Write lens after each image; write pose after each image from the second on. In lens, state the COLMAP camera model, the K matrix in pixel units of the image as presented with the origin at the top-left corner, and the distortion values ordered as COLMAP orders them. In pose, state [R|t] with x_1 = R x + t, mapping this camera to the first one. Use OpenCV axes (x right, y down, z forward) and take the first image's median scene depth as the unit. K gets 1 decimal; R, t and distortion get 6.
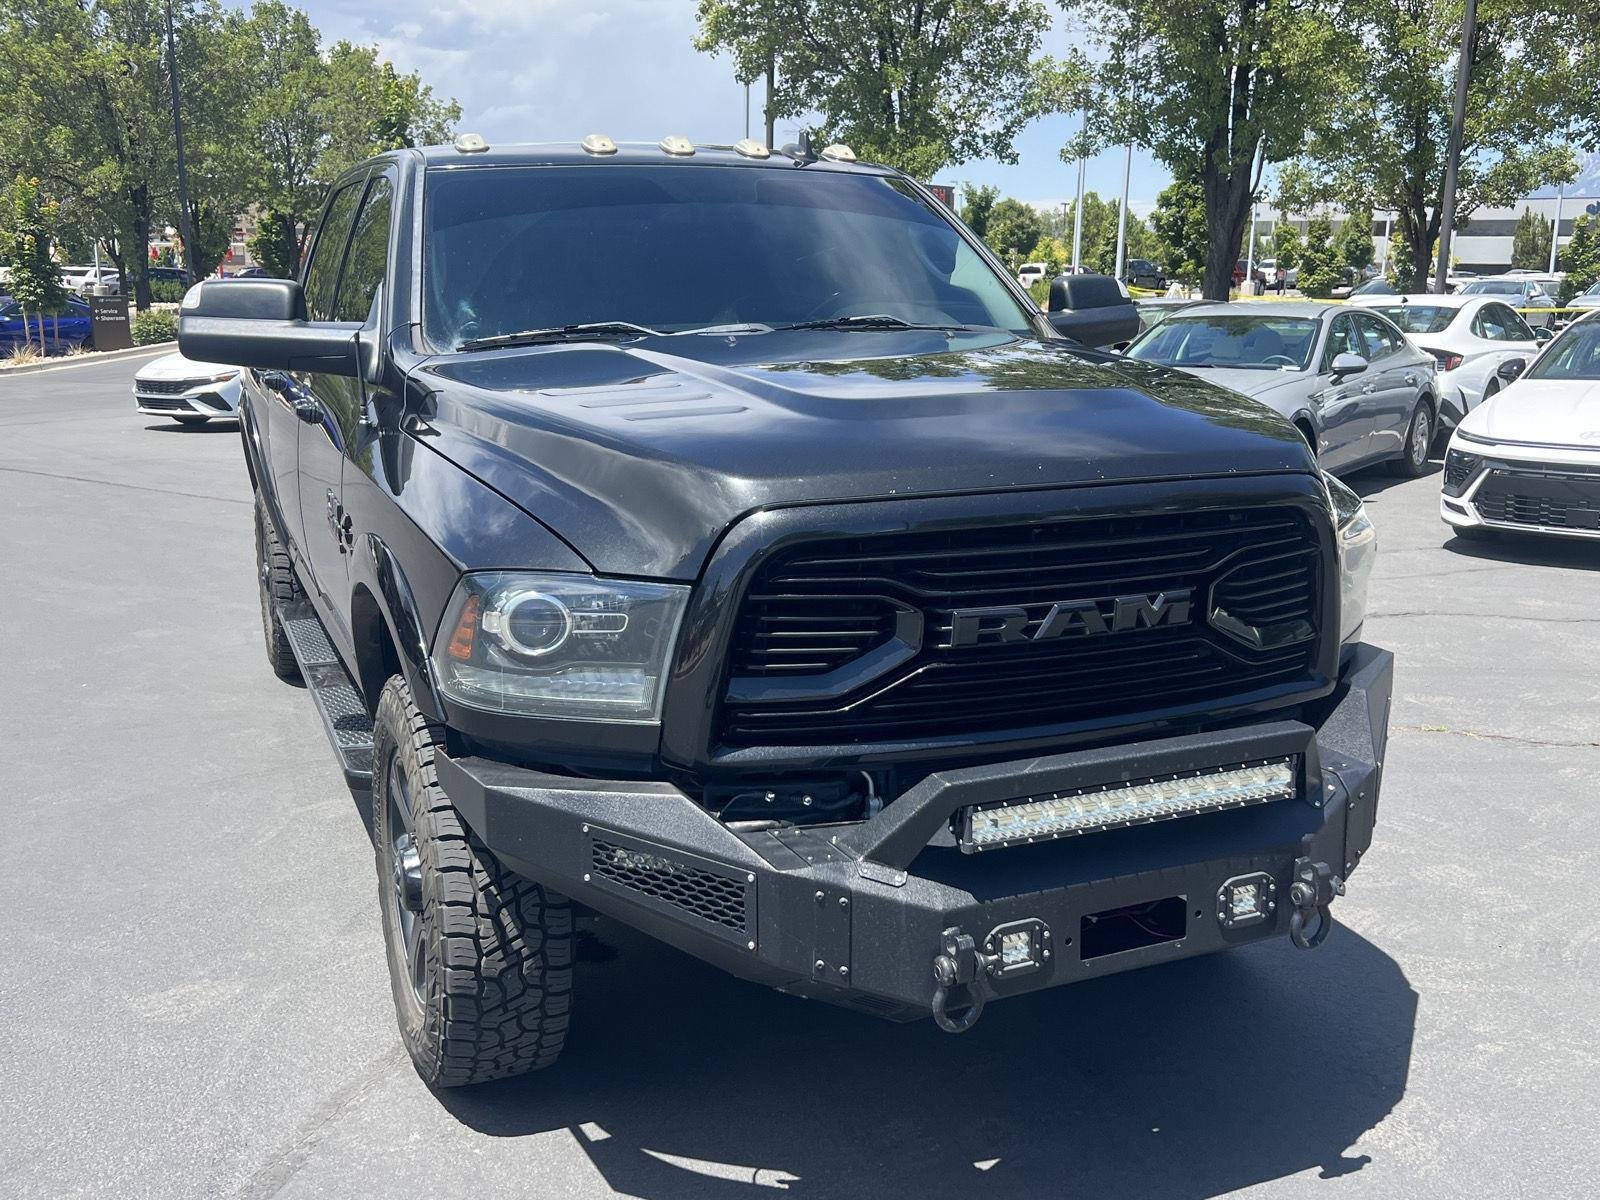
lens RADIAL K [[1562.2, 0, 793.8], [0, 1562.2, 626.2], [0, 0, 1]] dist [0.010281, 0.016347]
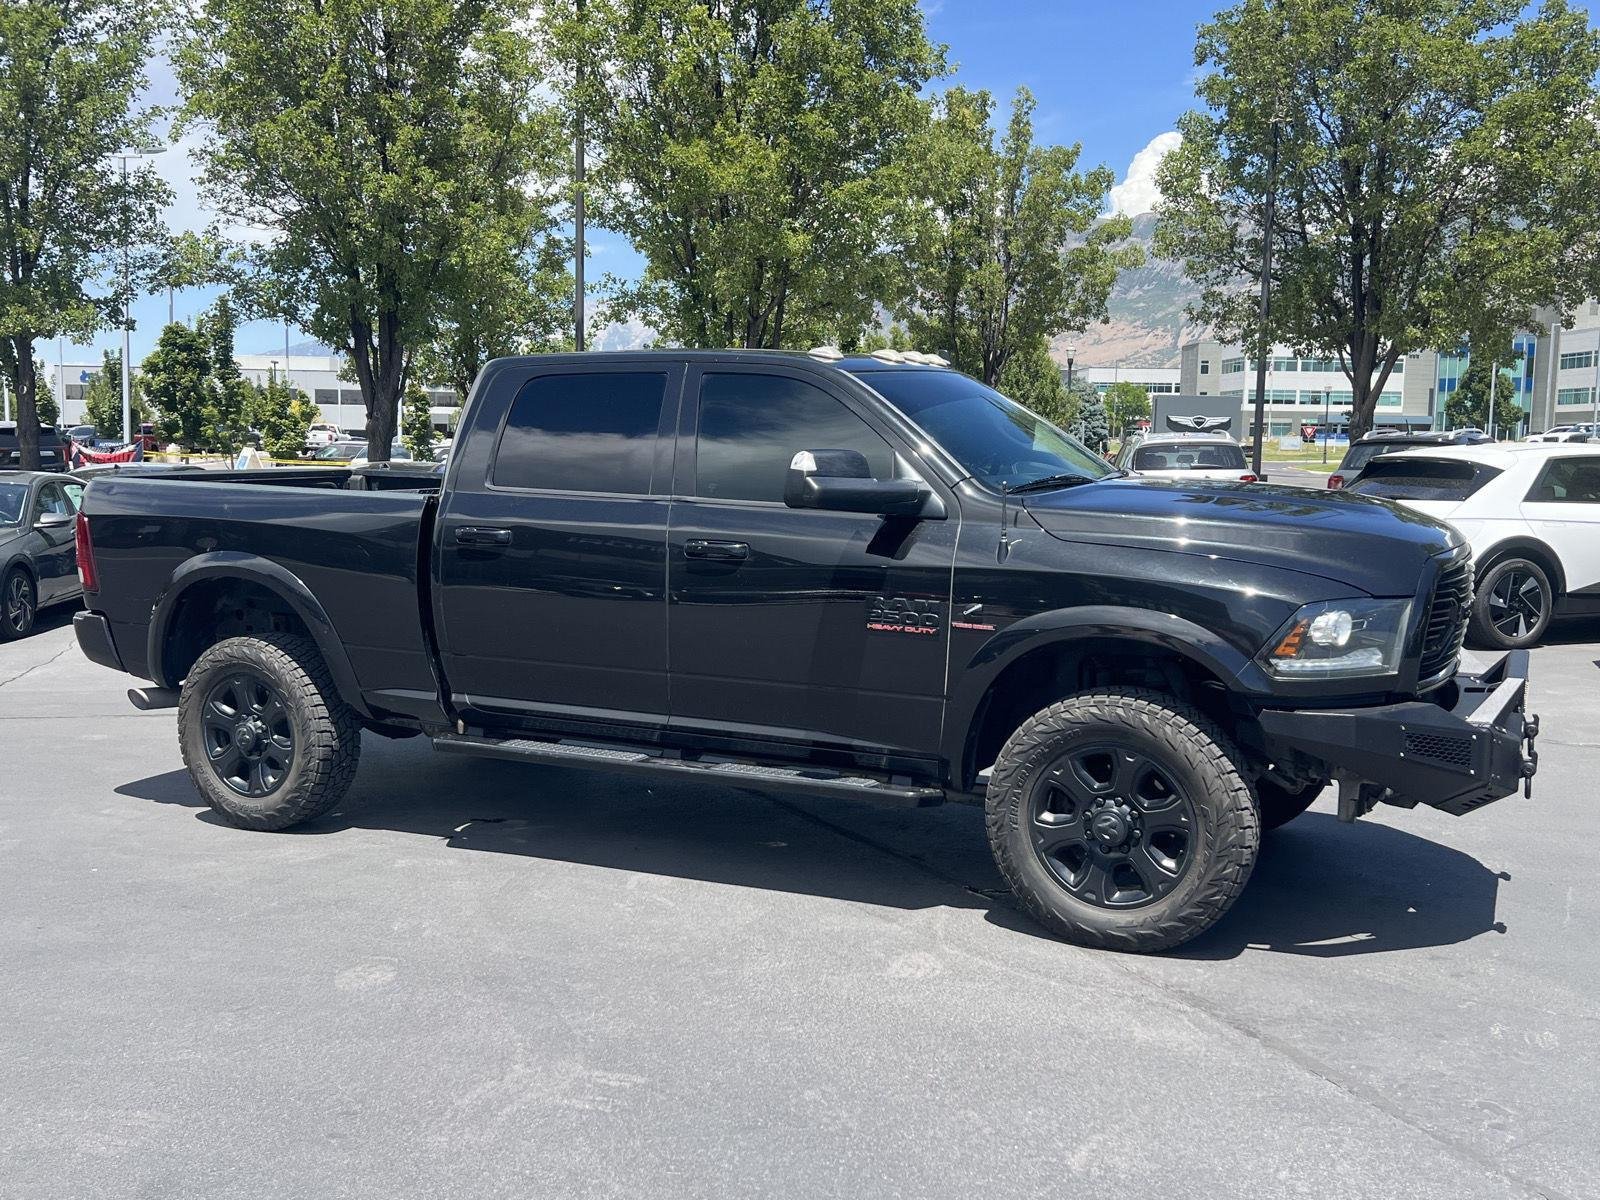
lens RADIAL K [[1552.3, 0, 800.0], [0, 1552.3, 600.0], [0, 0, 1]] dist [0.088850, -0.194943]
pose [[0.757155, -0.060502, 0.650427, -1.580438], [0.137198, 0.988221, -0.067788, 0.001290], [-0.638665, 0.140564, 0.756538, -0.011237]]
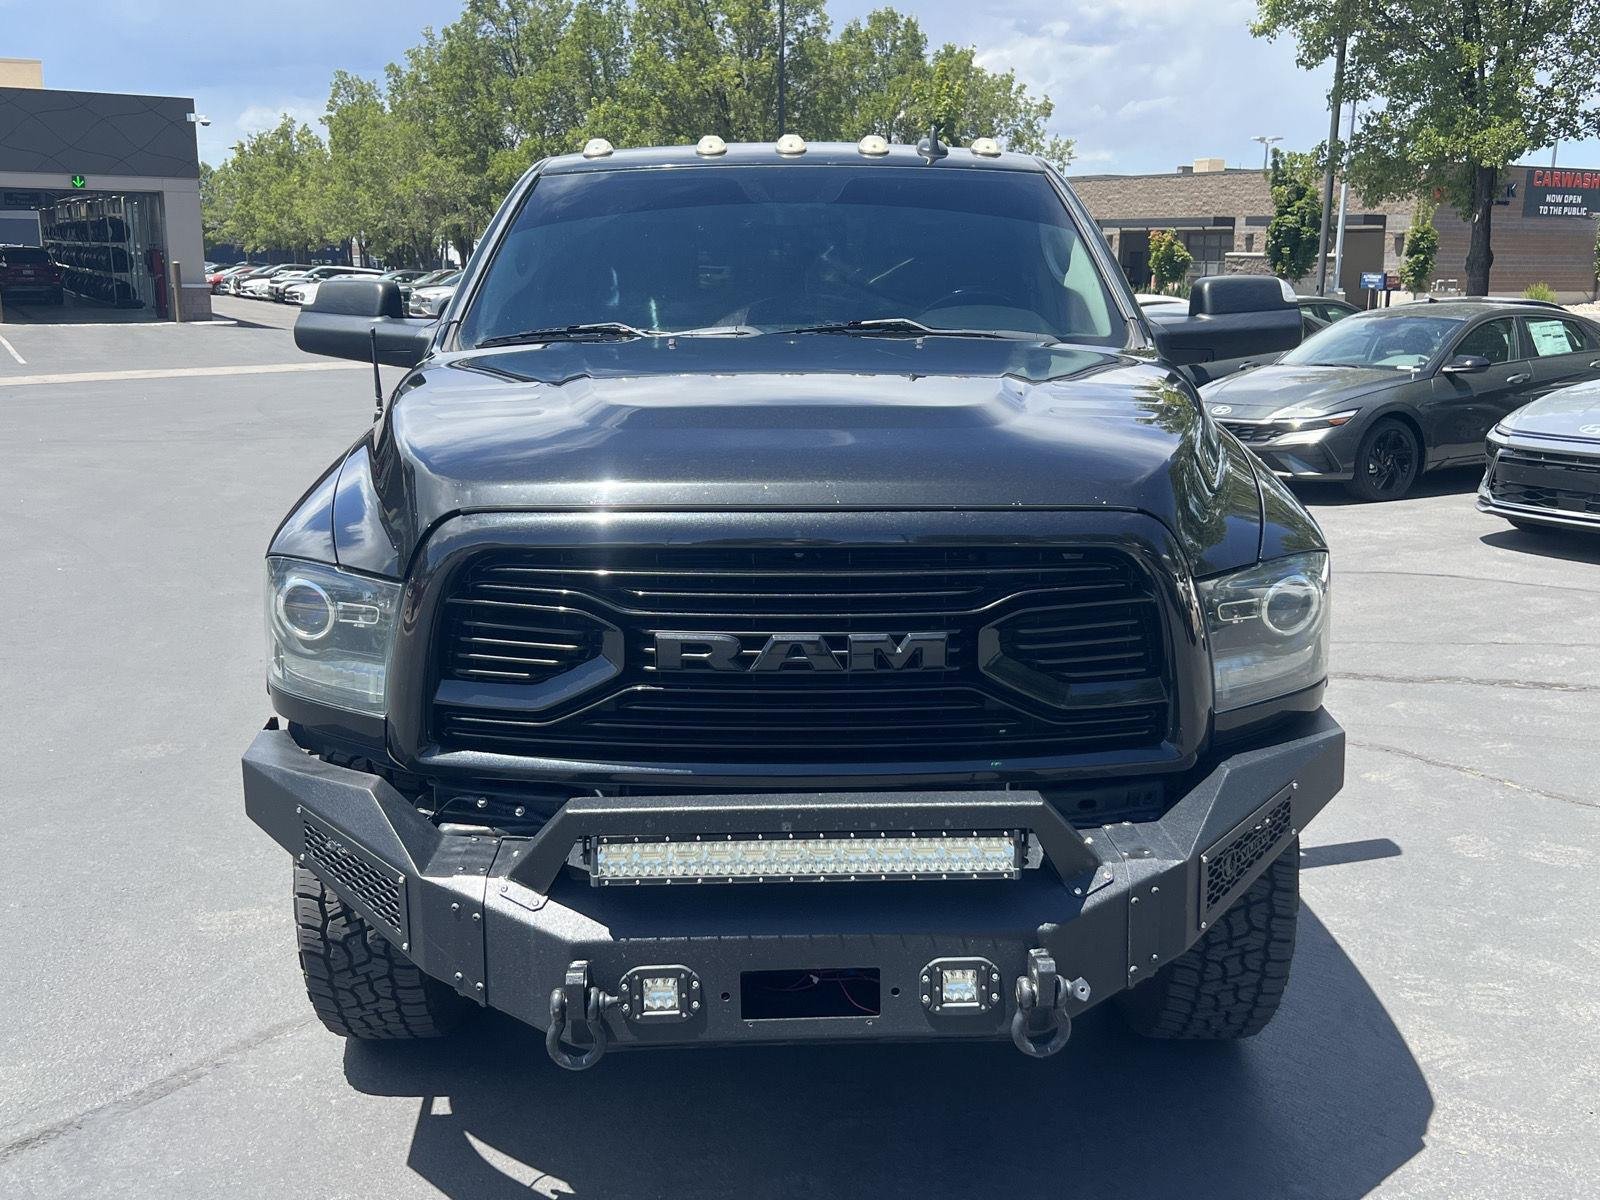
lens RADIAL K [[1562.2, 0, 793.8], [0, 1562.2, 626.2], [0, 0, 1]] dist [0.010281, 0.016347]
pose [[0.927065, 0.085712, -0.364970, 0.439877], [-0.084683, 0.996230, 0.018857, -0.032062], [0.365210, 0.013425, 0.930828, 0.118858]]
